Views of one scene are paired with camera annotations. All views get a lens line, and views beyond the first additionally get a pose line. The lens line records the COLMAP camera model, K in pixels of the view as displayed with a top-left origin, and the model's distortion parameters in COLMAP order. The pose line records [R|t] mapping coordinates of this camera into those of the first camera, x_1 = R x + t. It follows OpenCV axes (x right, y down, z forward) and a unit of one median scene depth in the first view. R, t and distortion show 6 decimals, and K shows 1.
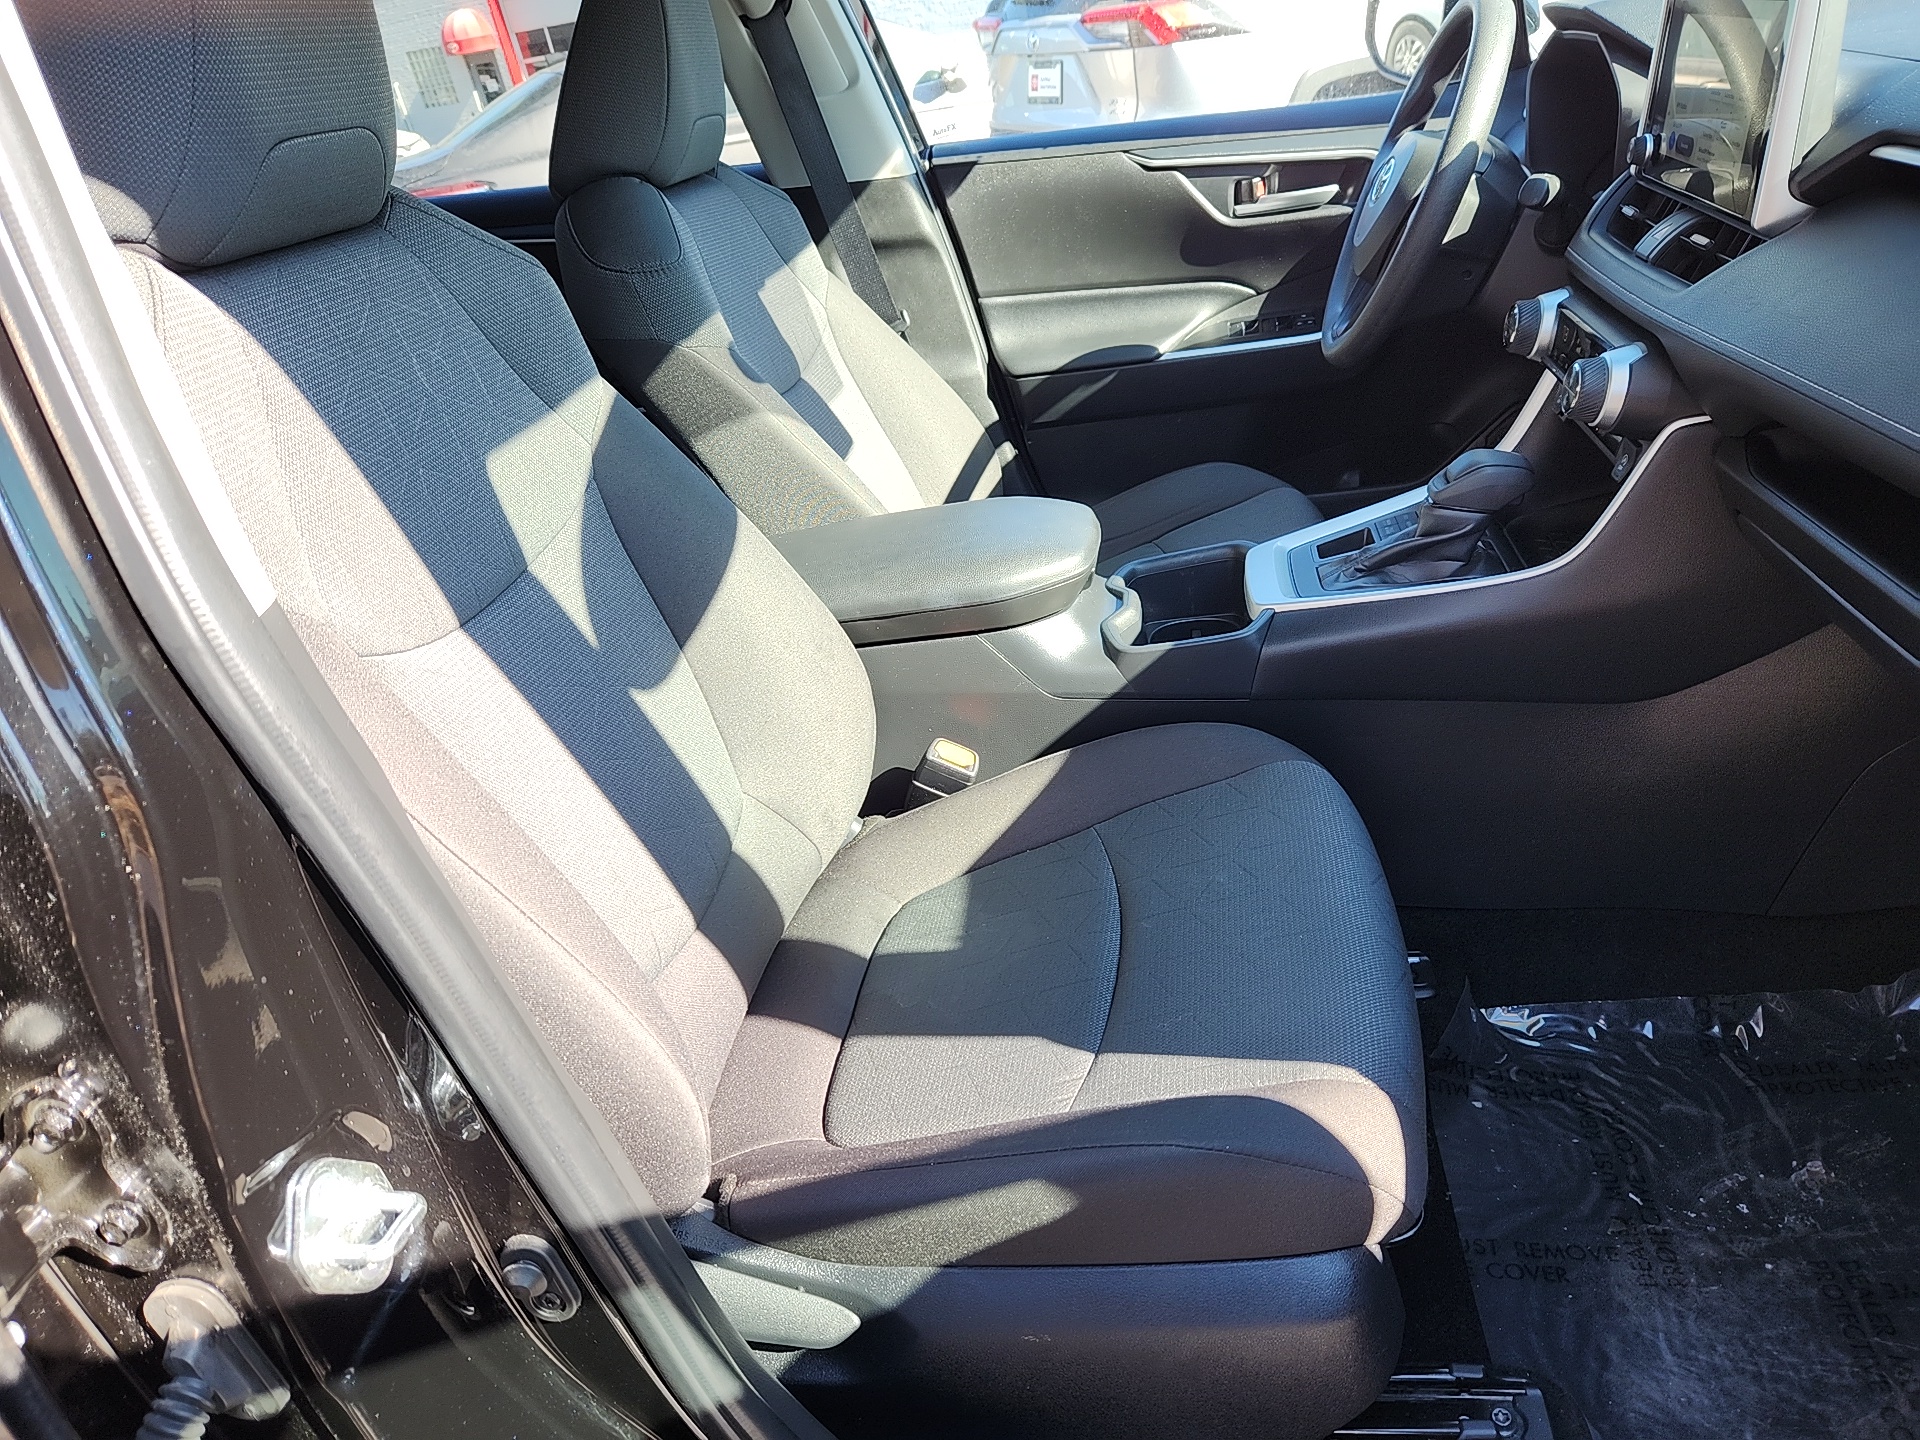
lens RADIAL K [[1282.6, 0, 960.7], [0, 1282.6, 735.6], [0, 0, 1]] dist [0.039248, -0.044707]
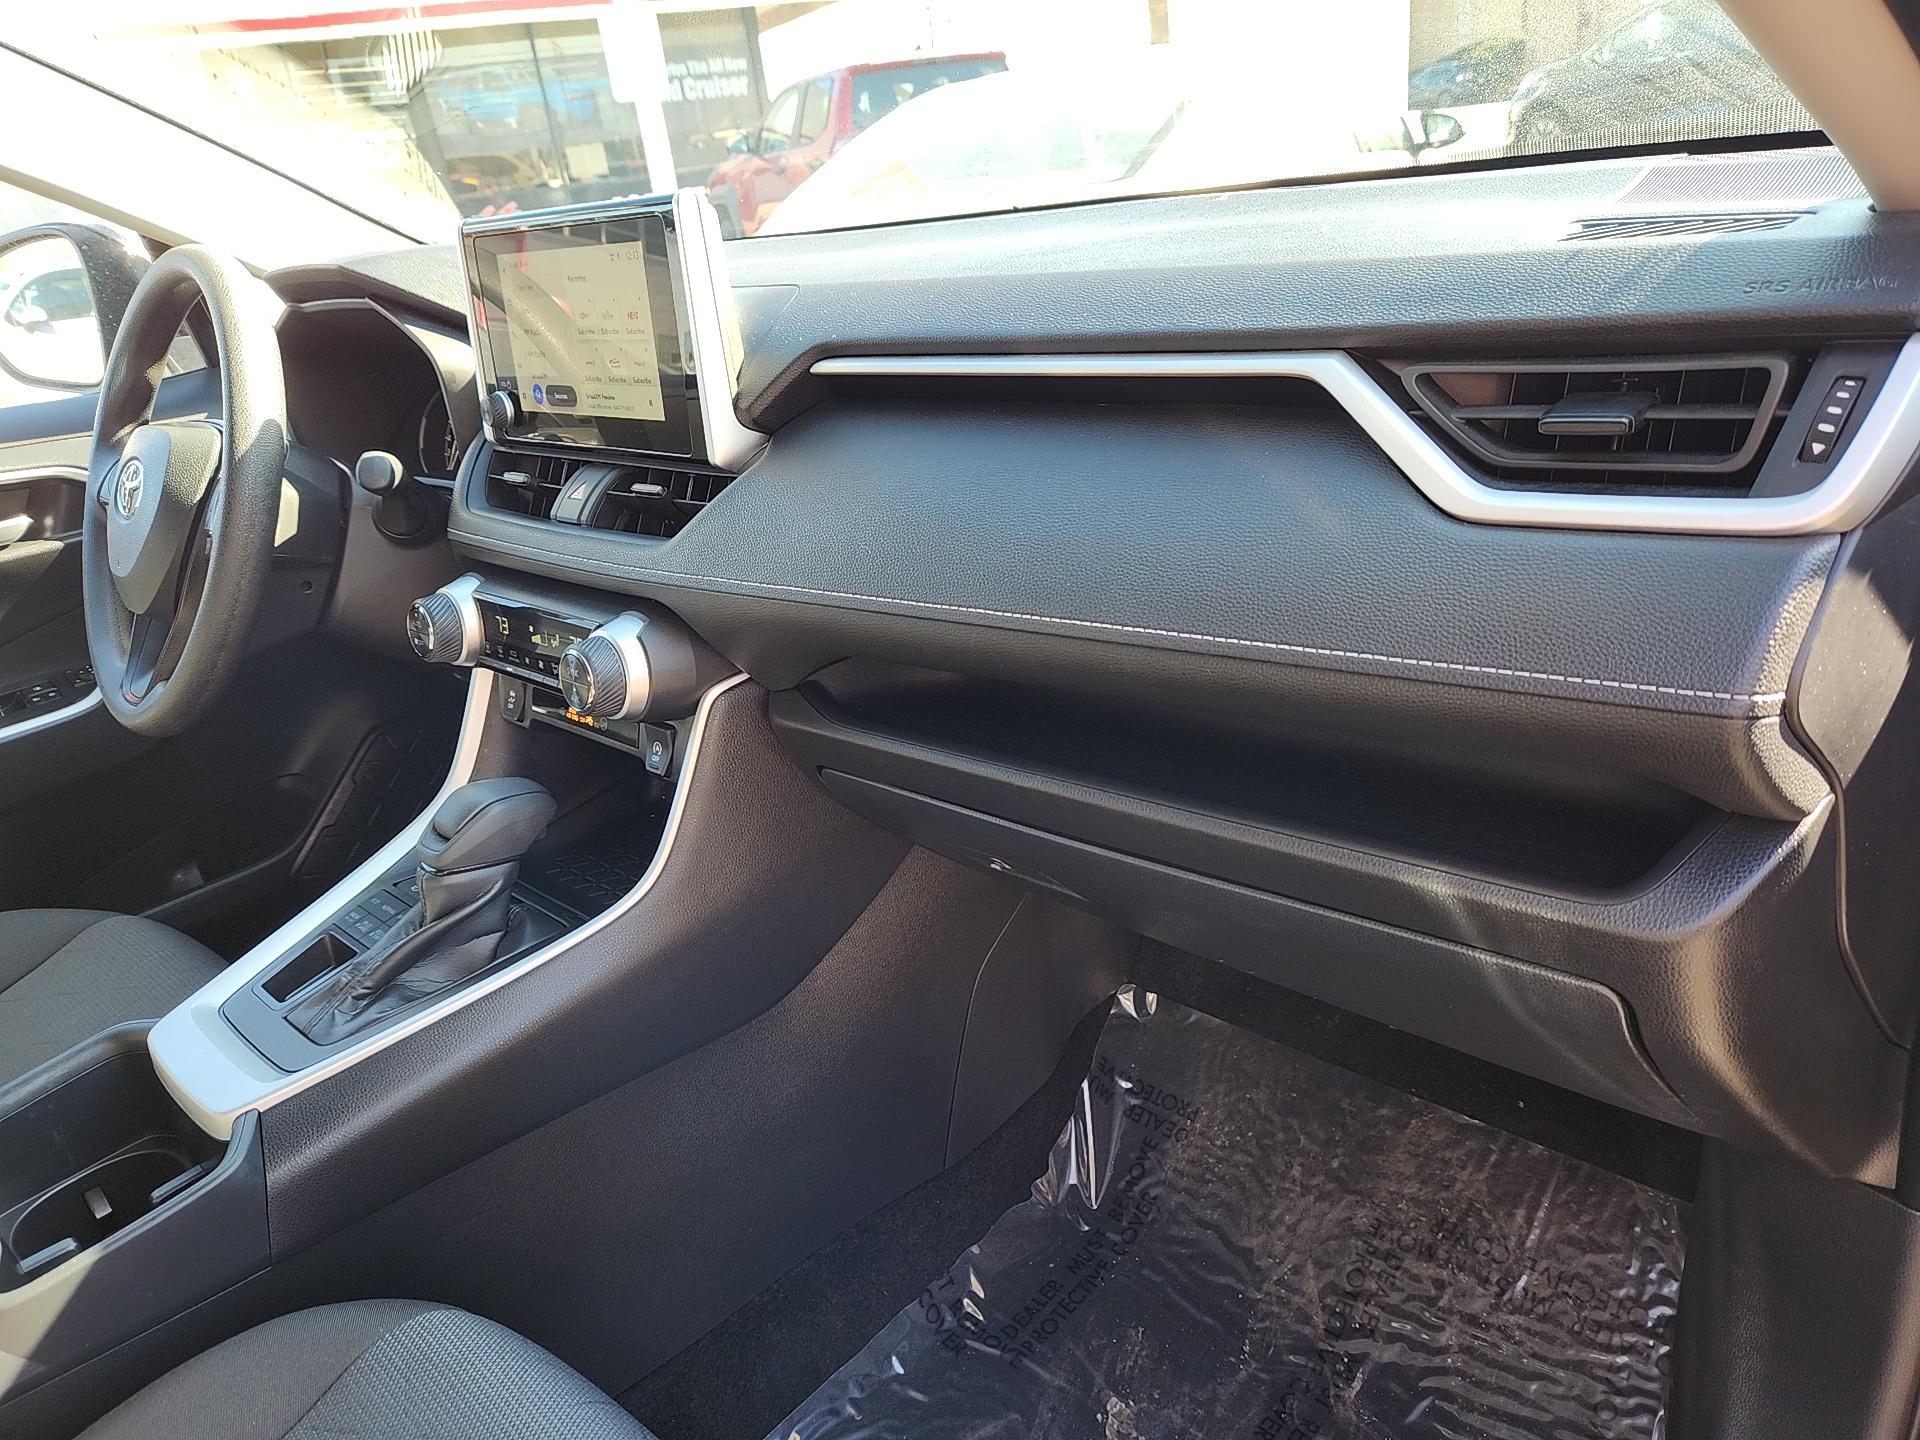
lens RADIAL K [[1282.6, 0, 960.7], [0, 1282.6, 735.6], [0, 0, 1]] dist [0.039248, -0.044707]
pose [[0.578704, -0.232394, 0.781725, -0.003581], [0.414894, 0.909122, -0.036875, -0.098315], [-0.702114, 0.345673, 0.622532, 0.316736]]
